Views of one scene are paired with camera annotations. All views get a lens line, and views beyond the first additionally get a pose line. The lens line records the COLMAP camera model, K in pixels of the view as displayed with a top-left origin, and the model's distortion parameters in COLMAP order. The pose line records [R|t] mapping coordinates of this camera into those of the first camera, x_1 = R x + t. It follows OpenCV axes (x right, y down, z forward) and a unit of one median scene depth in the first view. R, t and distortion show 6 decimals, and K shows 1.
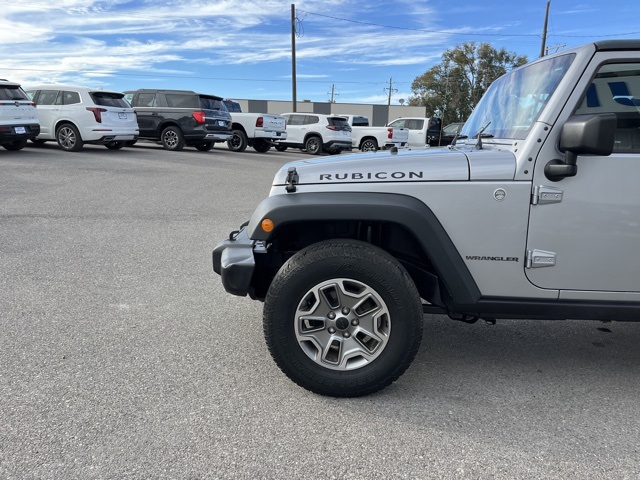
lens RADIAL K [[484.7, 0, 320.0], [0, 484.7, 240.0], [0, 0, 1]] dist [0.076720, -0.107412]
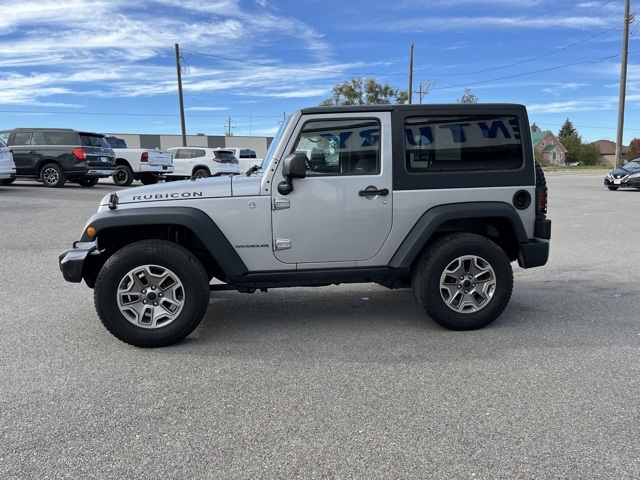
lens RADIAL K [[491.6, 0, 318.4], [0, 491.6, 240.4], [0, 0, 1]] dist [0.079577, -0.127326]
pose [[0.982339, -0.057036, 0.178205, 0.276854], [0.068001, 0.996110, -0.056038, 0.119383], [-0.174315, 0.067166, 0.982396, -0.557830]]
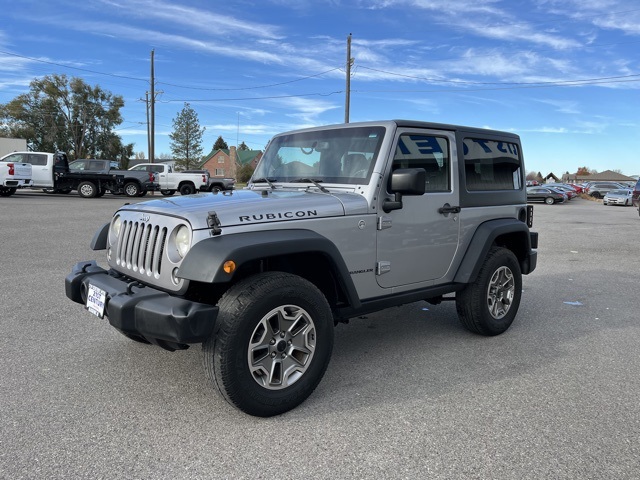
lens RADIAL K [[484.7, 0, 320.0], [0, 484.7, 240.0], [0, 0, 1]] dist [0.076720, -0.107412]
pose [[0.719818, -0.086112, 0.688800, -0.633442], [0.135585, 0.990605, -0.017847, -0.039270], [-0.680792, 0.106237, 0.724731, 0.090603]]
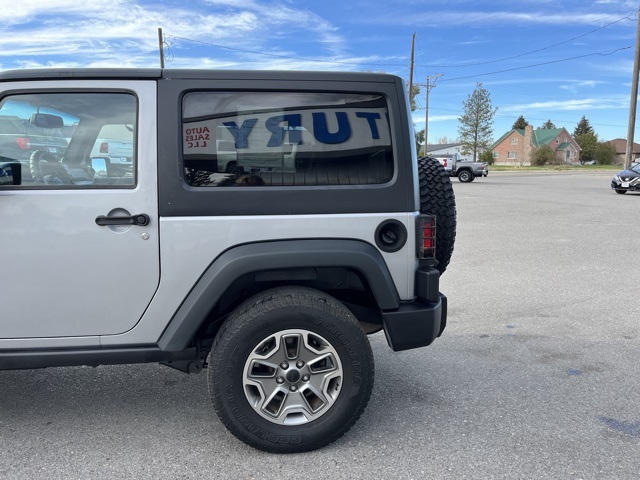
lens RADIAL K [[490.2, 0, 313.2], [0, 490.2, 240.4], [0, 0, 1]] dist [0.086193, -0.127568]
pose [[0.988183, -0.035726, 0.149059, 0.936683], [0.042846, 0.998075, -0.044832, -0.013981], [-0.147170, 0.050689, 0.987812, -0.008904]]
